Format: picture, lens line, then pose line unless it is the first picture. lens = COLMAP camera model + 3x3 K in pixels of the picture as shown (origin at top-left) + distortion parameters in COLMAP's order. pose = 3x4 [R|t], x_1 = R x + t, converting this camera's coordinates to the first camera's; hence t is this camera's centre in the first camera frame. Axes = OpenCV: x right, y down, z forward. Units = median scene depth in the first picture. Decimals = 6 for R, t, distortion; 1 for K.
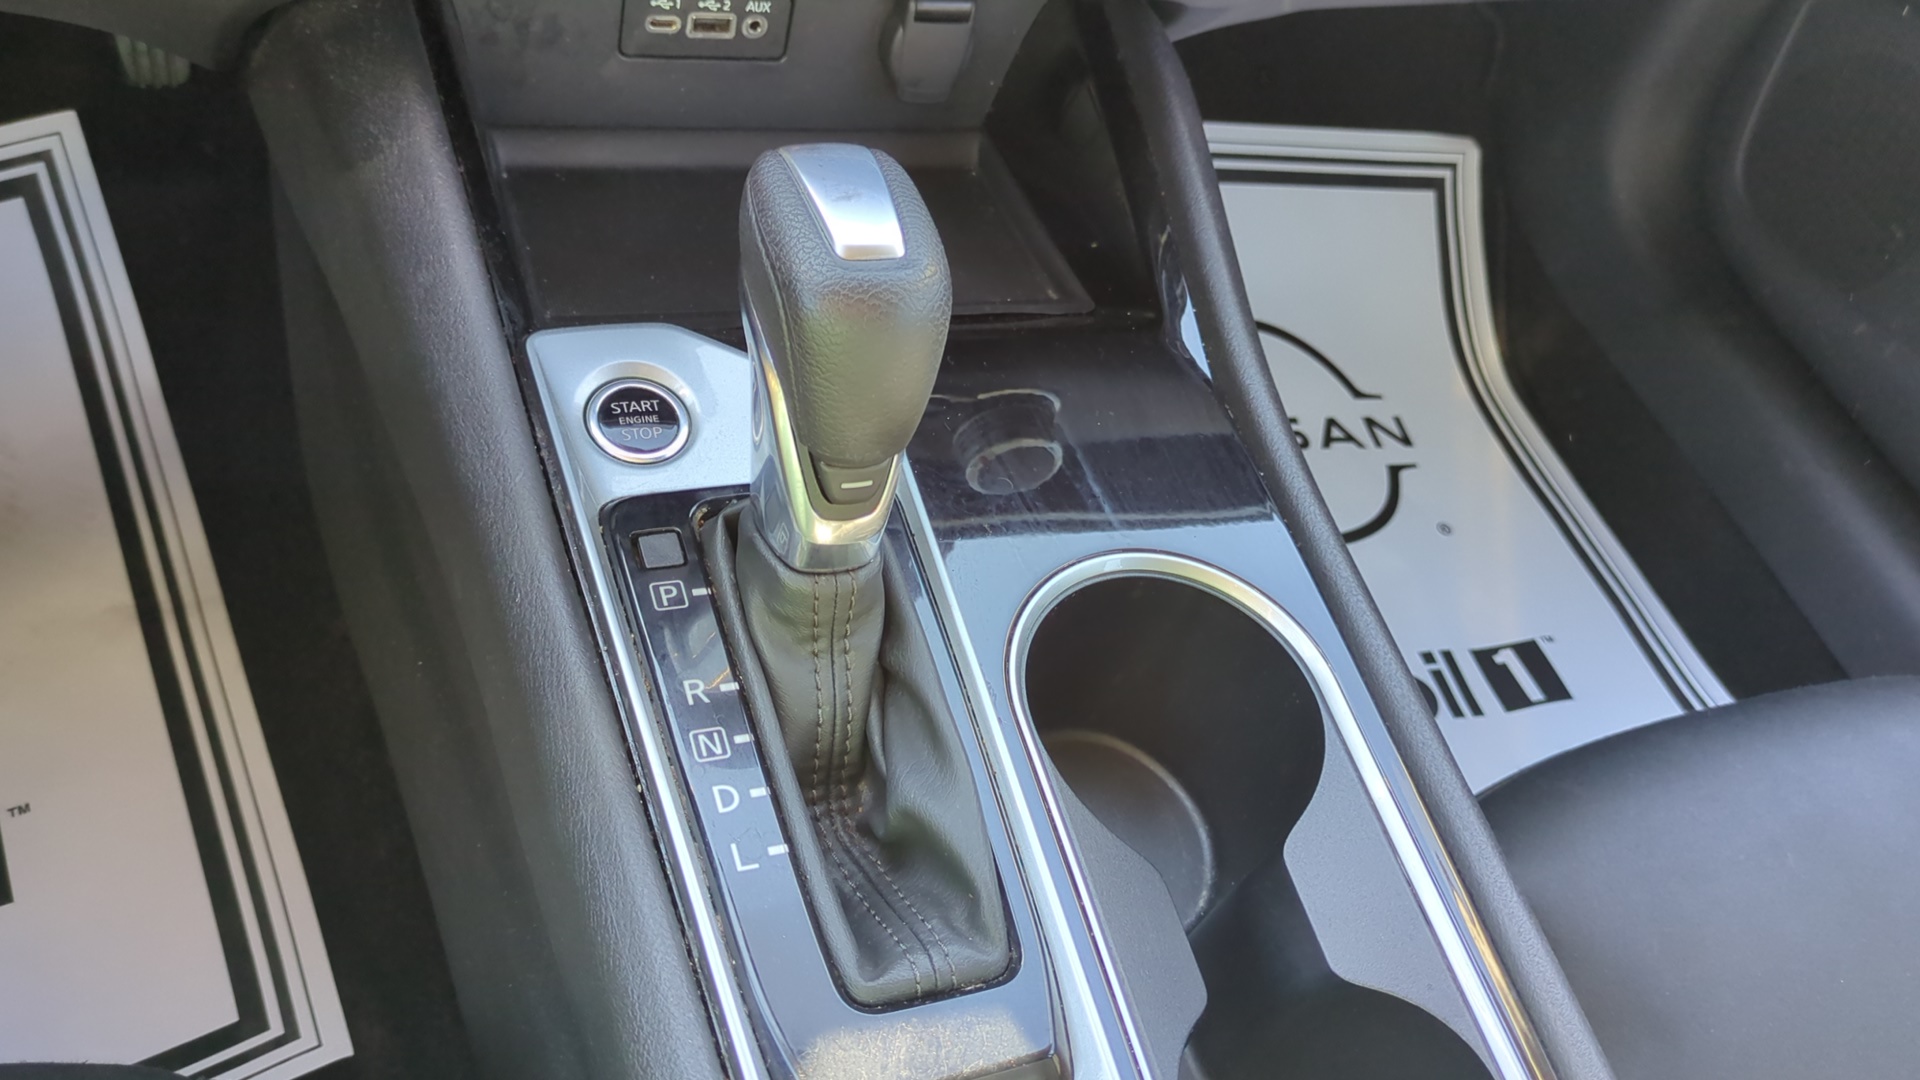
lens RADIAL K [[1646.9, 0, 956.8], [0, 1646.9, 528.3], [0, 0, 1]] dist [0.080568, -0.164821]
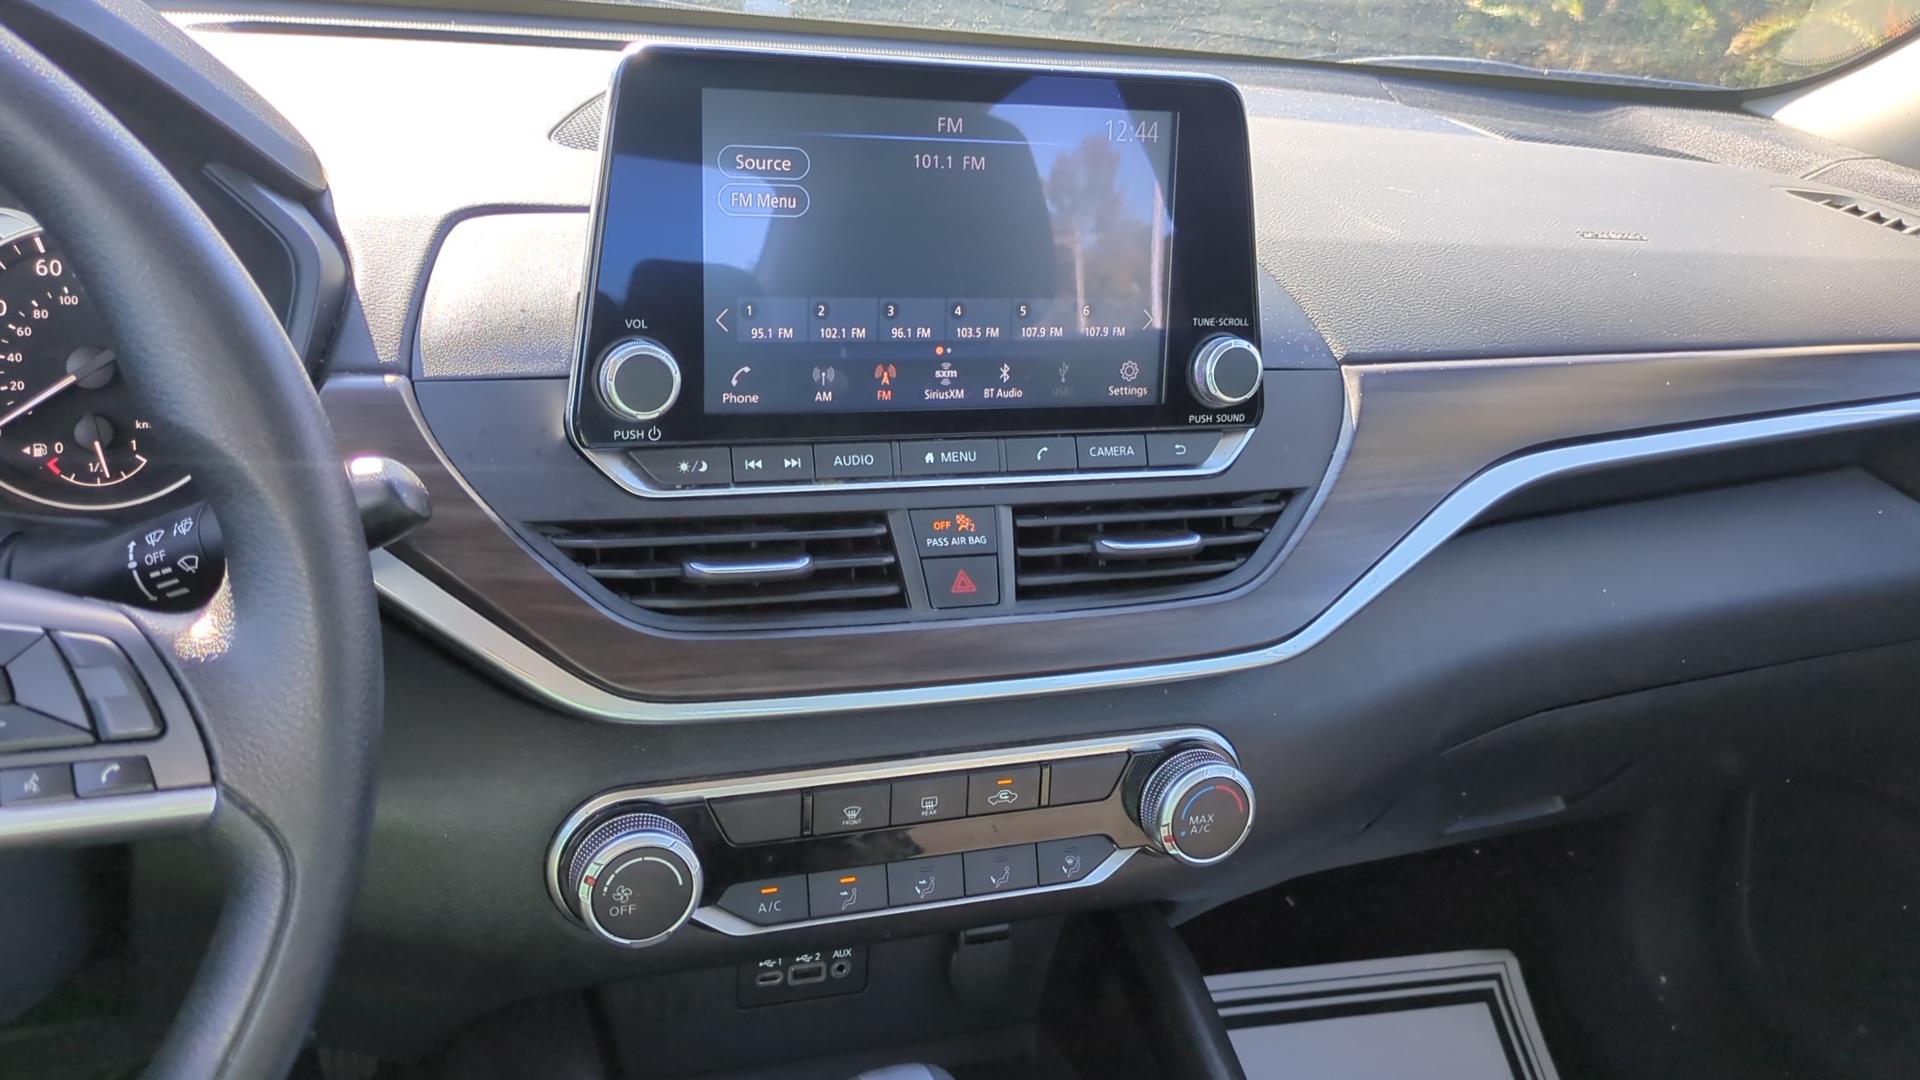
lens RADIAL K [[1646.9, 0, 956.8], [0, 1646.9, 528.3], [0, 0, 1]] dist [0.080568, -0.164821]
pose [[0.987570, -0.154909, -0.026619, 0.052326], [0.122161, 0.863022, -0.490172, 0.038492], [0.098905, 0.480828, 0.871219, -0.259486]]
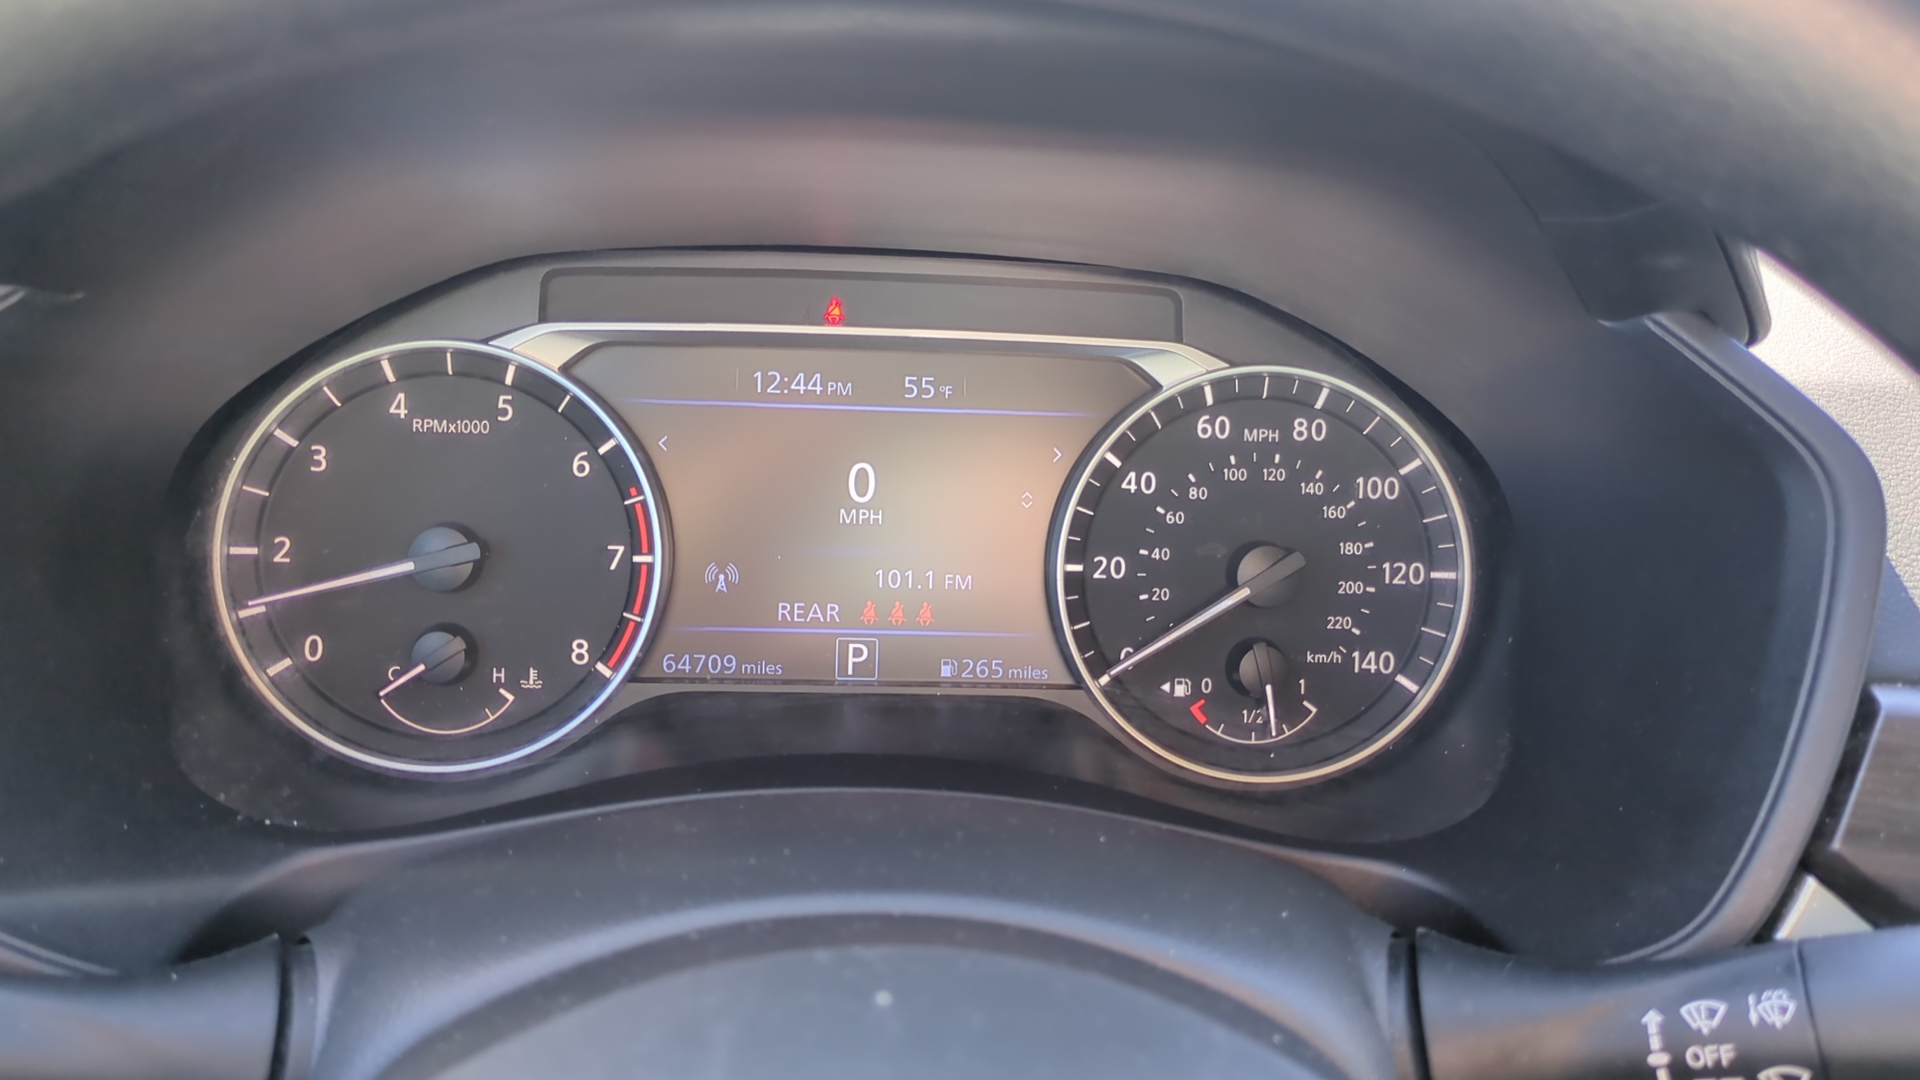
lens RADIAL K [[1646.9, 0, 956.8], [0, 1646.9, 528.3], [0, 0, 1]] dist [0.080568, -0.164821]
pose [[0.943704, -0.084924, -0.319704, -0.425486], [-0.093755, 0.858184, -0.504708, -0.294551], [0.317227, 0.506269, 0.801909, -0.063431]]
